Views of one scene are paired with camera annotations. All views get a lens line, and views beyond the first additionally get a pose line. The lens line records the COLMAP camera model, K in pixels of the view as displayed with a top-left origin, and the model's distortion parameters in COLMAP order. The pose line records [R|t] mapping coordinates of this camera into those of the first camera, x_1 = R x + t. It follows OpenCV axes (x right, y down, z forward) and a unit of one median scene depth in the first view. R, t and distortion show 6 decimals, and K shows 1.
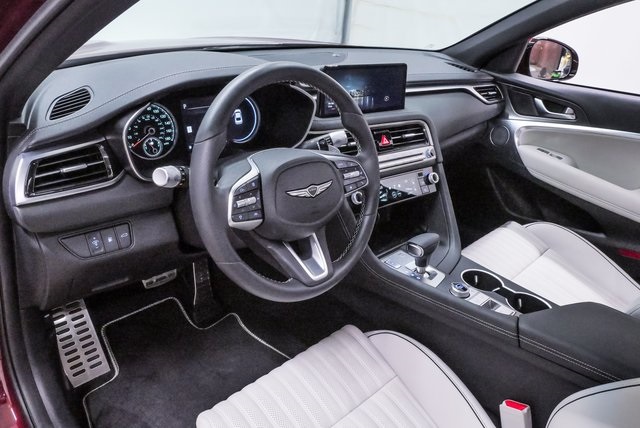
lens RADIAL K [[453.3, 0, 315.7], [0, 453.3, 222.0], [0, 0, 1]] dist [-0.043988, -0.000450]
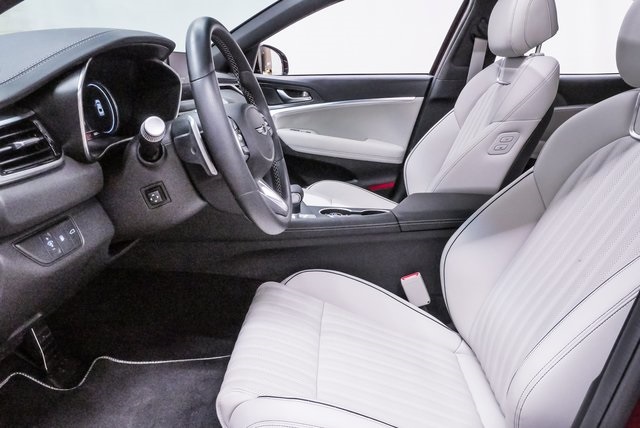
lens RADIAL K [[453.3, 0, 315.7], [0, 453.3, 222.0], [0, 0, 1]] dist [-0.043988, -0.000450]
pose [[0.721822, -0.281926, 0.632053, -0.496091], [0.352133, 0.935825, 0.015277, 0.126182], [-0.595798, 0.211540, 0.774775, 0.080841]]
